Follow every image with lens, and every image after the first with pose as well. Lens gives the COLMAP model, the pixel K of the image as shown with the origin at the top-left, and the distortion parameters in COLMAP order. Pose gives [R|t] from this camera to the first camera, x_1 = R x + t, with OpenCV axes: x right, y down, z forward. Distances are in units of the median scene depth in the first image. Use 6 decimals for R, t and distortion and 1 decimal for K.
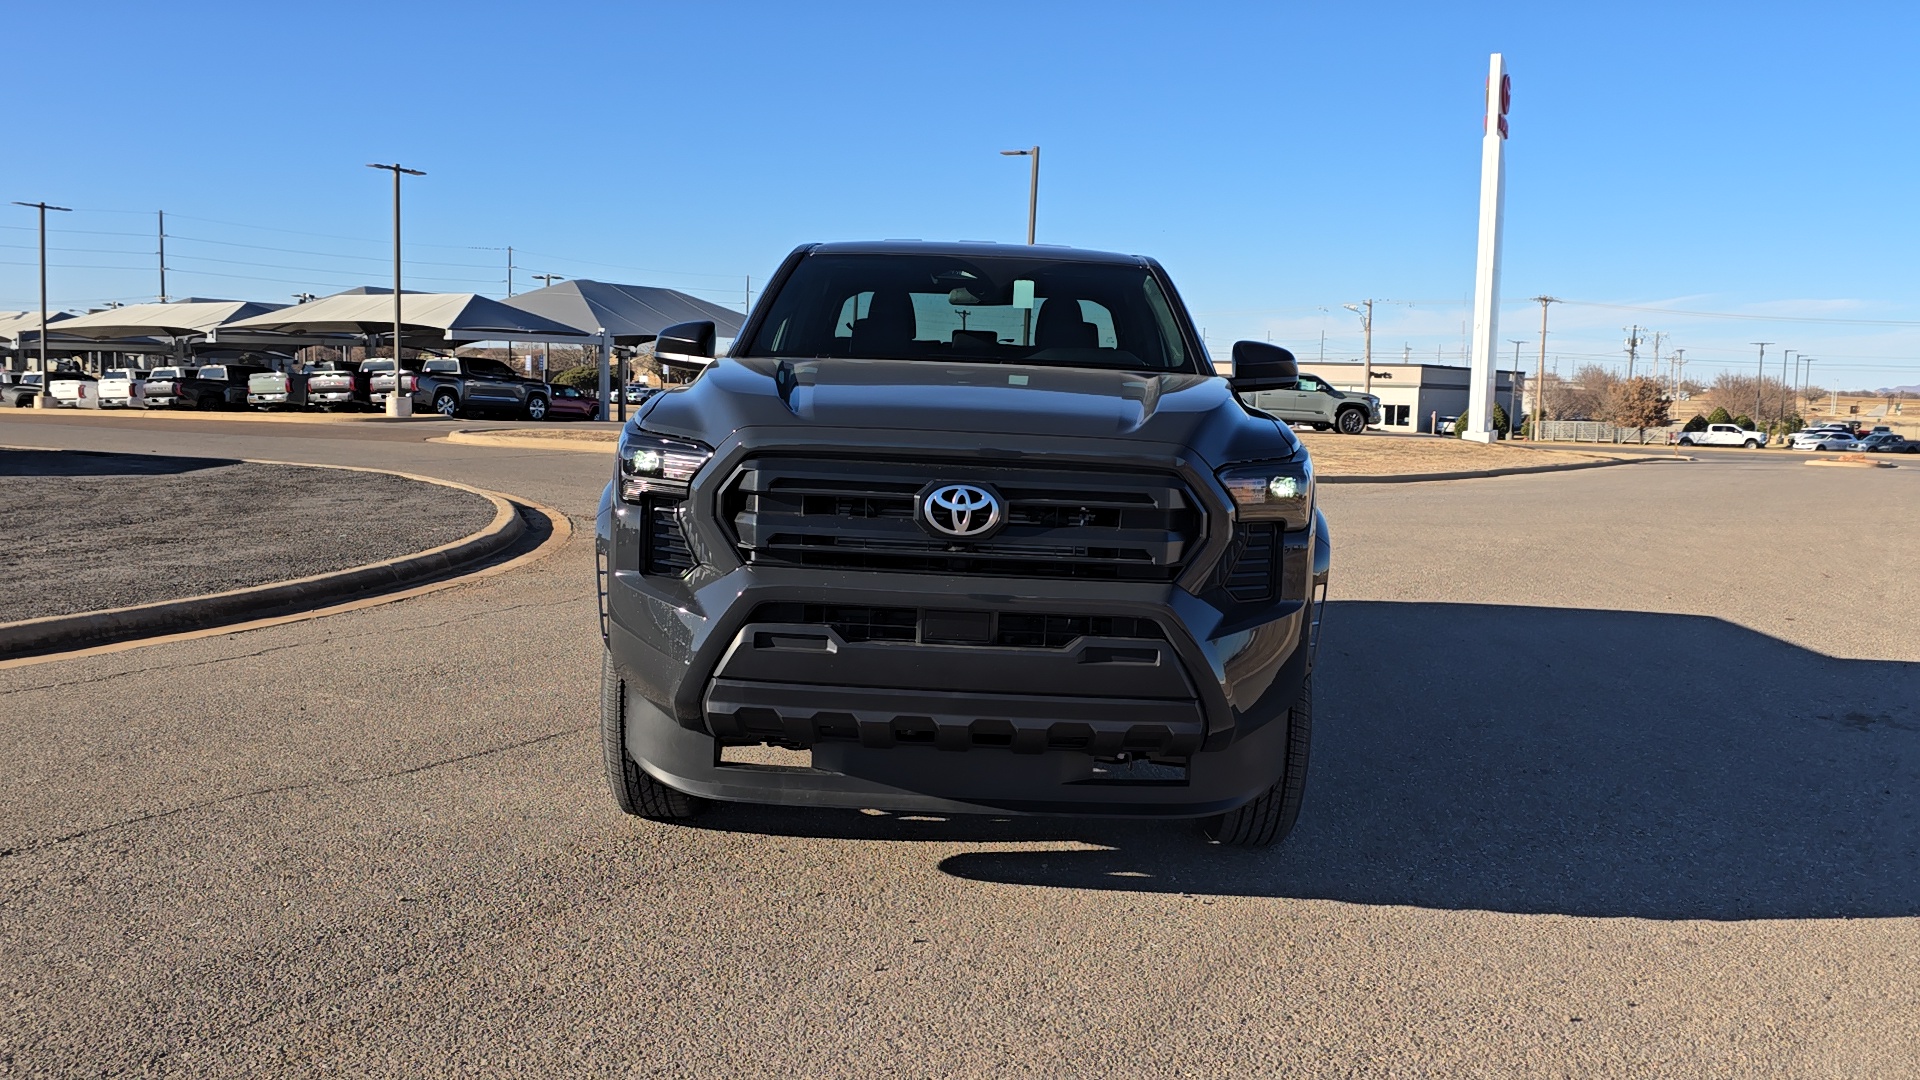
lens RADIAL K [[1593.3, 0, 942.7], [0, 1593.3, 528.8], [0, 0, 1]] dist [0.002963, 0.000097]
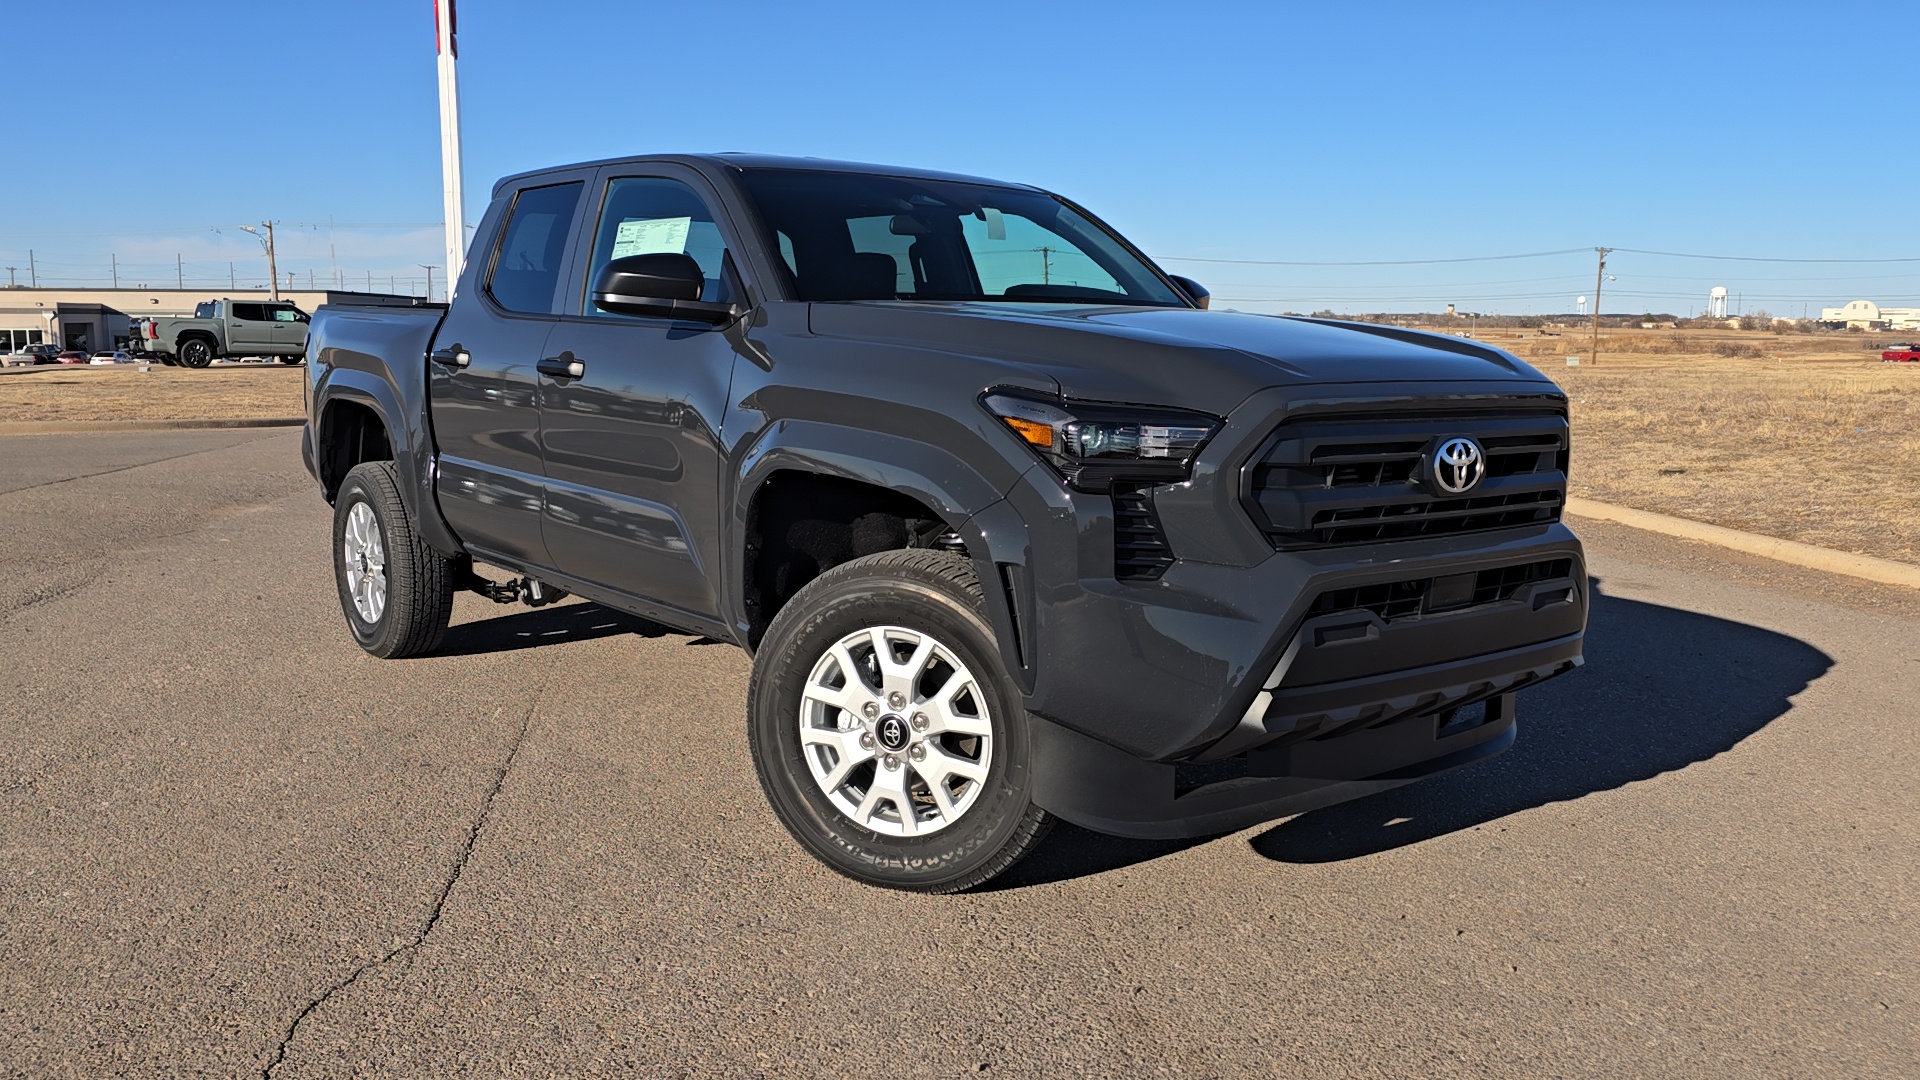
lens RADIAL K [[1593.3, 0, 980.3], [0, 1593.3, 544.9], [0, 0, 1]] dist [0.002963, 0.000097]
pose [[0.766128, -0.110992, 0.633032, -0.616070], [0.075324, 0.993693, 0.083067, -0.049495], [-0.638259, -0.015958, 0.769656, 0.360499]]
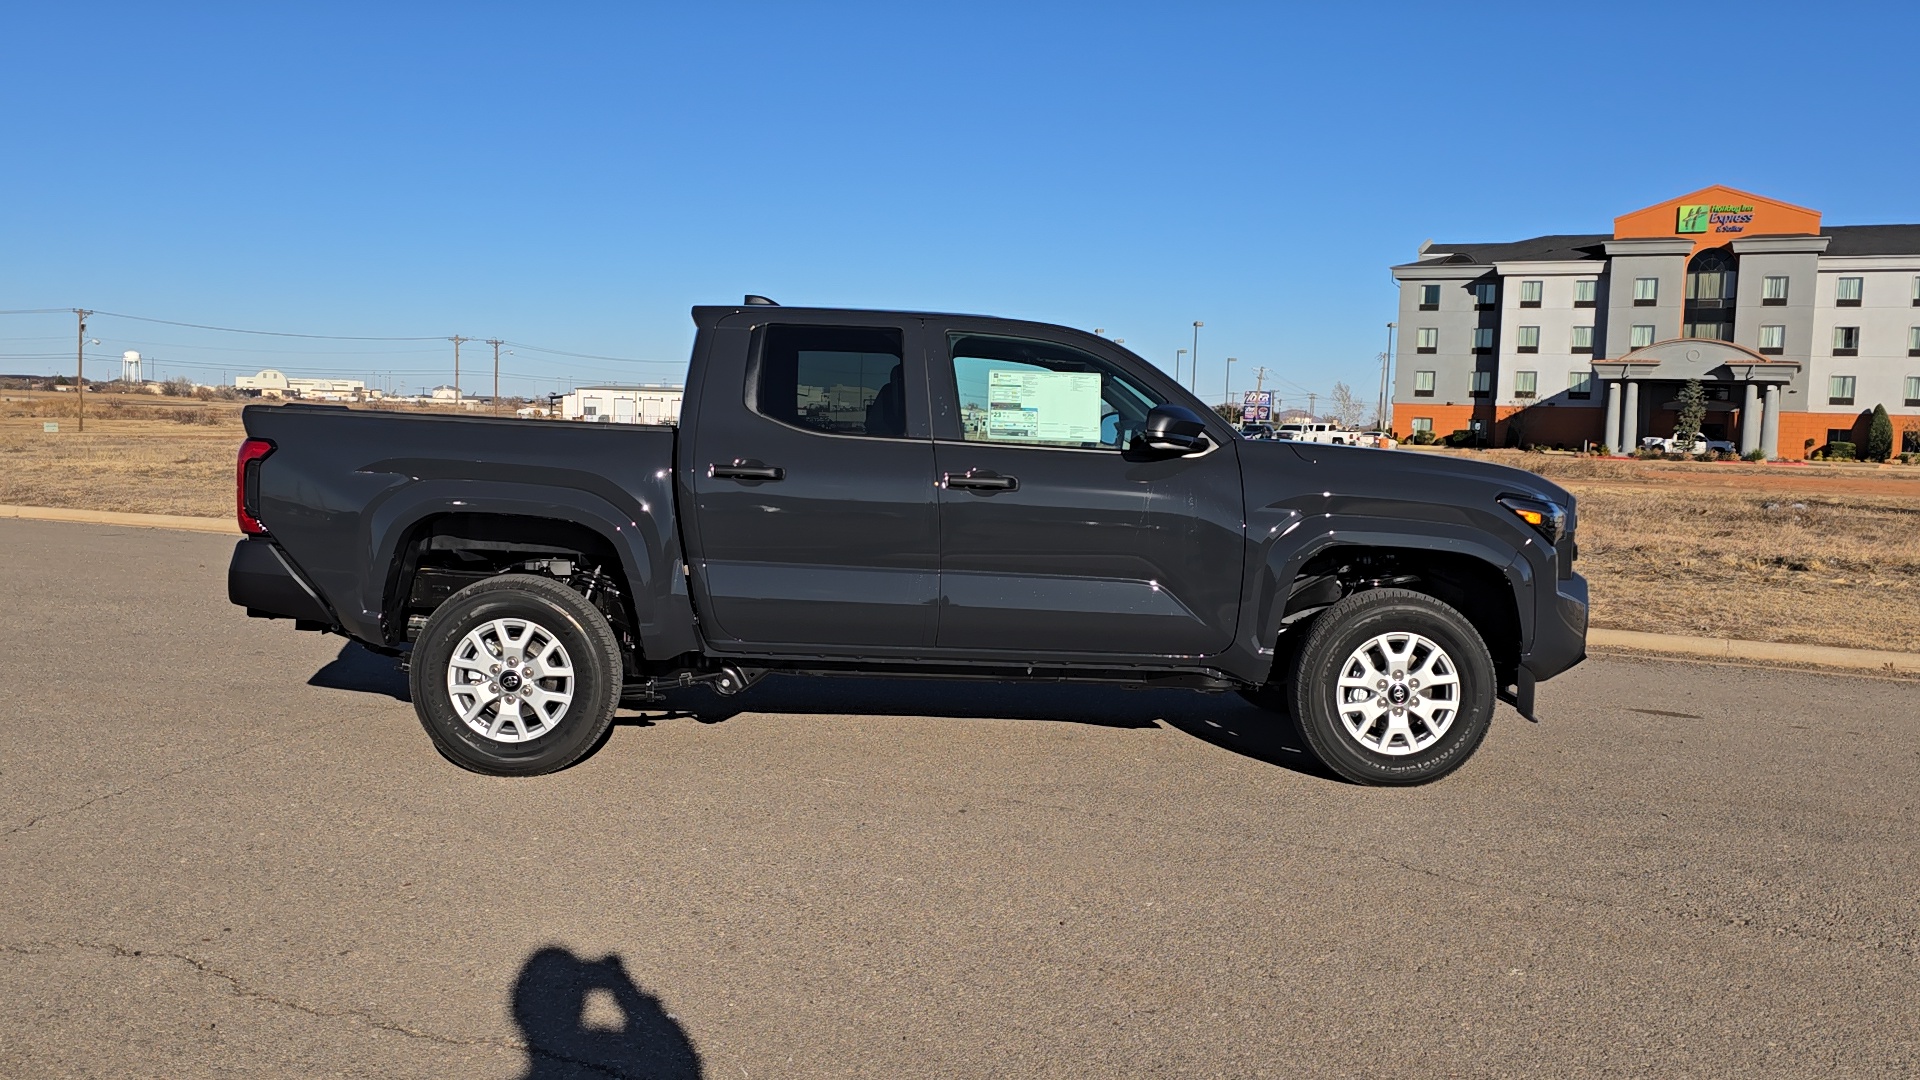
lens RADIAL K [[1593.3, 0, 956.0], [0, 1593.3, 536.5], [0, 0, 1]] dist [0.002963, 0.000097]
pose [[-0.039768, -0.102965, 0.993890, -1.455476], [0.062255, 0.992489, 0.105311, -0.190849], [-0.997268, 0.066063, -0.033059, 1.374760]]
